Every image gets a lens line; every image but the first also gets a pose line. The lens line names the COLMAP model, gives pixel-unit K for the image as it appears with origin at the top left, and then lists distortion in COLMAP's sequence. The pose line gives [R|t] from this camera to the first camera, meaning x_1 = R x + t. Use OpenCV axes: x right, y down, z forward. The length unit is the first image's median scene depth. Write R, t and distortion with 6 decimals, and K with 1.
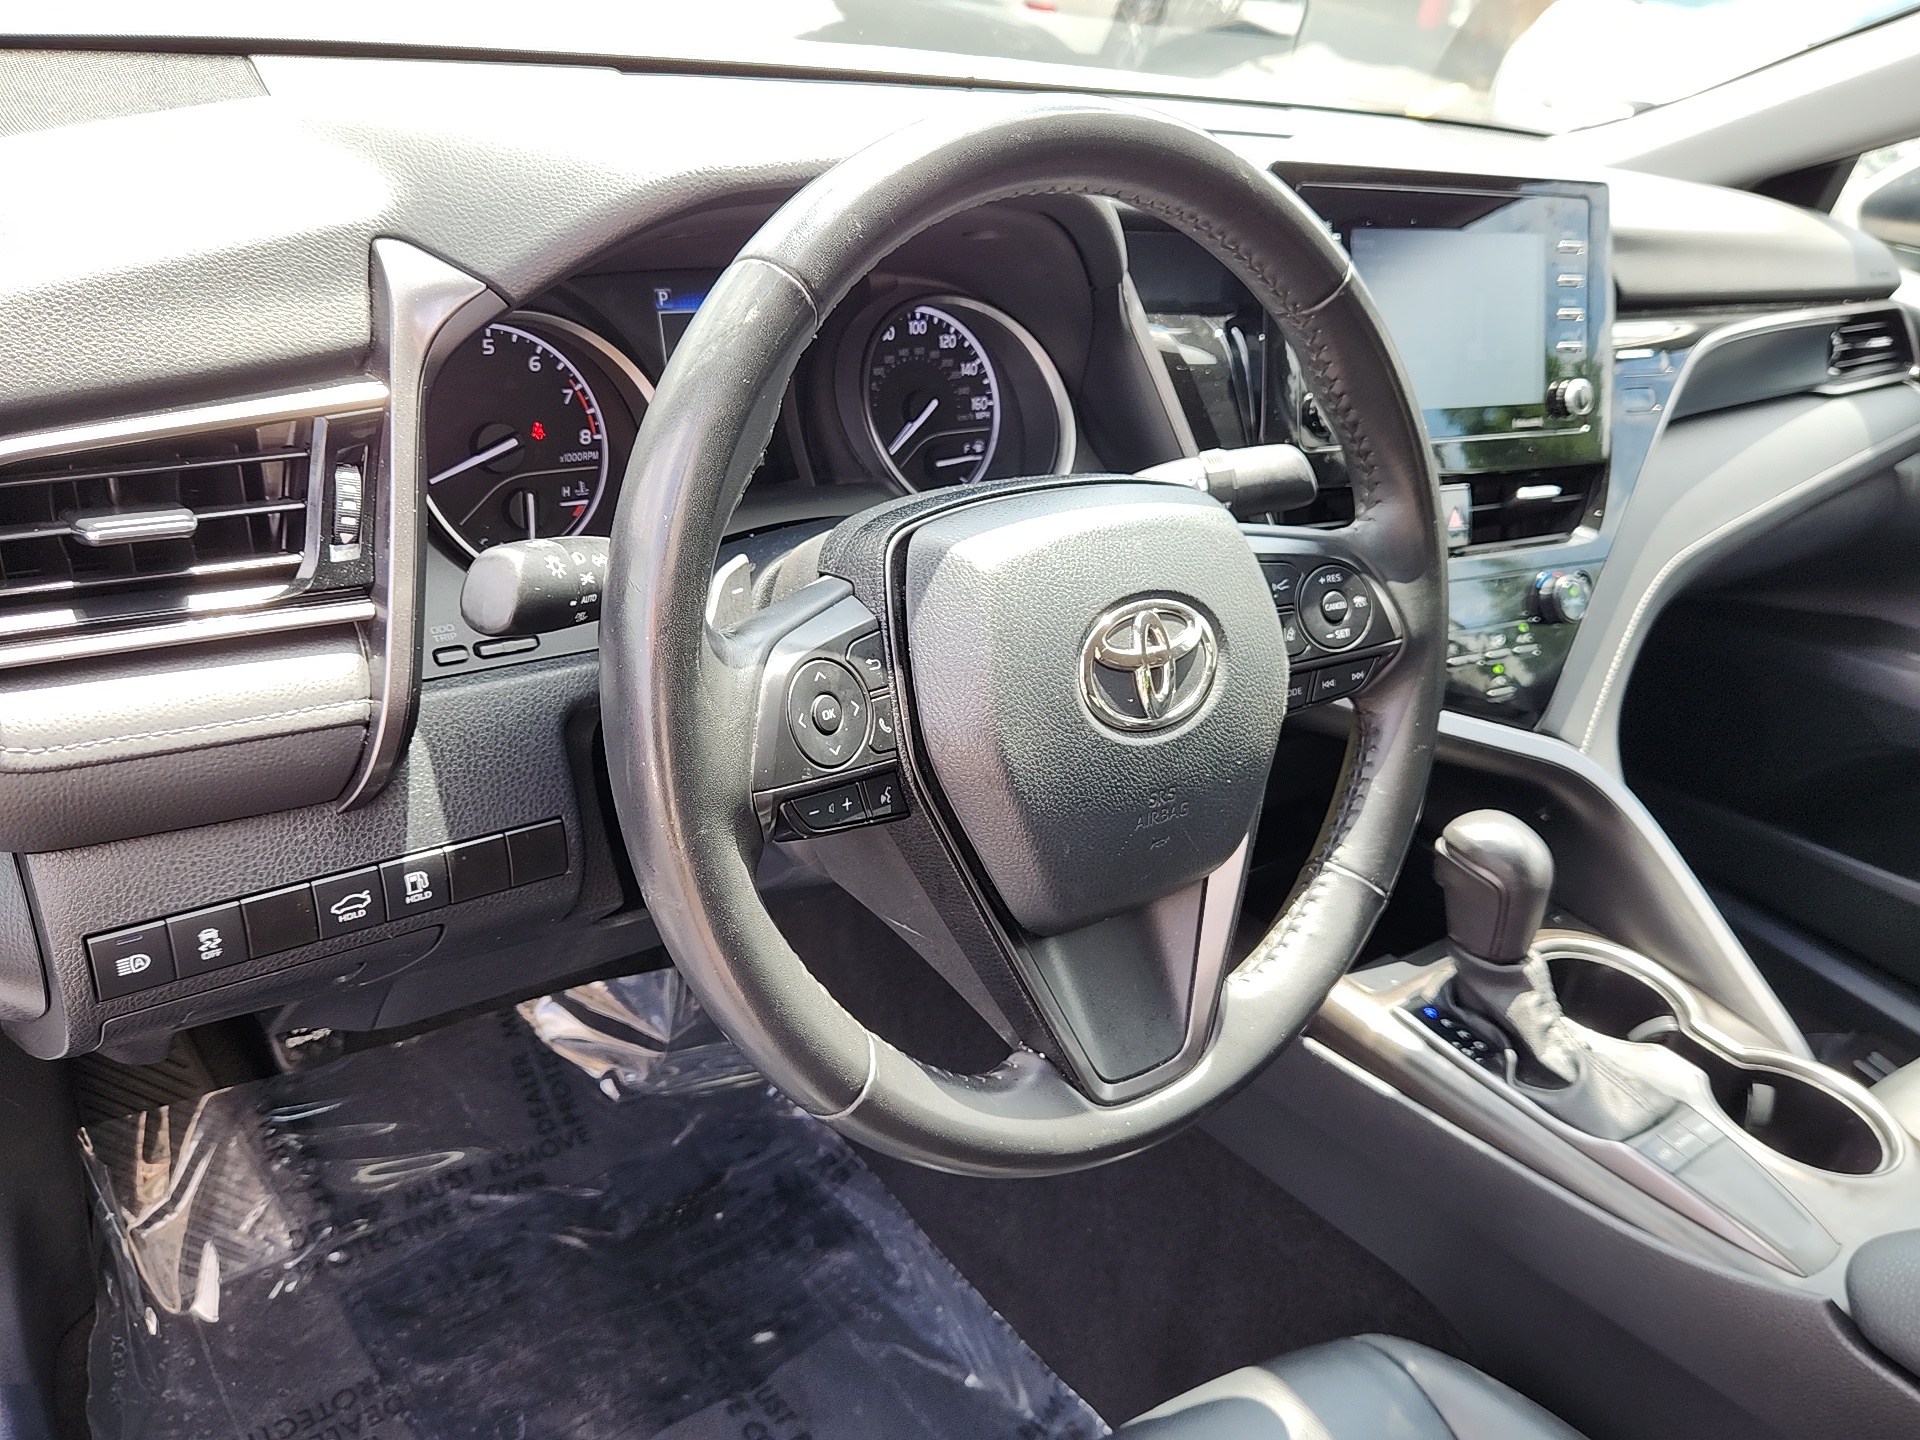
lens RADIAL K [[1562.1, 0, 1043.9], [0, 1562.1, 721.2], [0, 0, 1]] dist [0.014665, -0.046946]
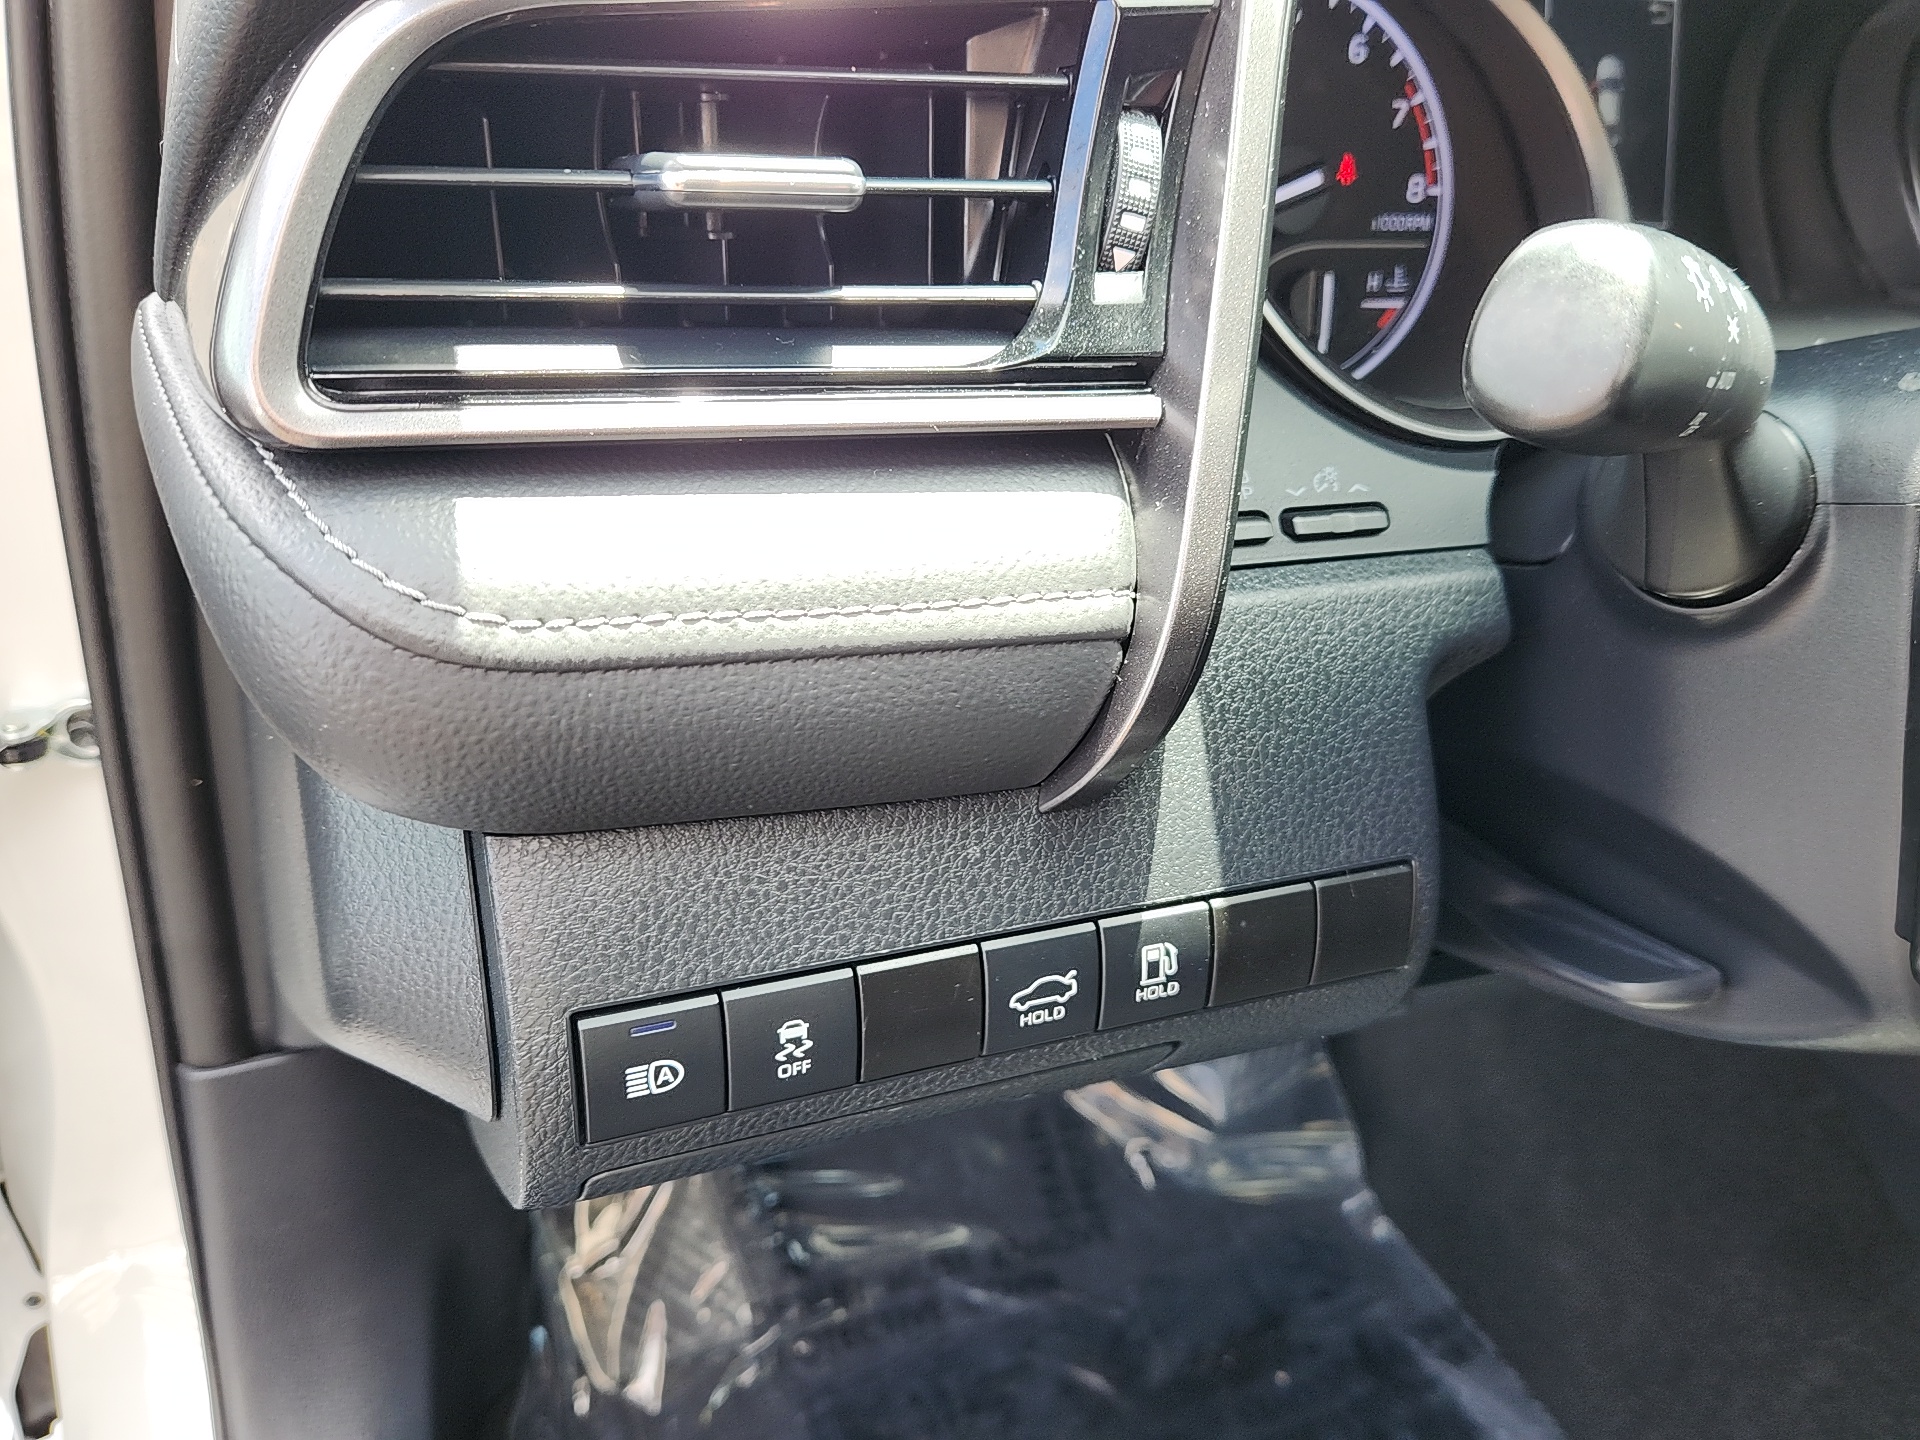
lens RADIAL K [[1468.1, 0, 960.0], [0, 1468.1, 720.0], [0, 0, 1]] dist [0.054712, -0.201867]
pose [[0.954508, 0.104797, -0.279163, -0.318878], [-0.102960, 0.994458, 0.021278, 0.020056], [0.279846, 0.008433, 0.960008, 0.494376]]
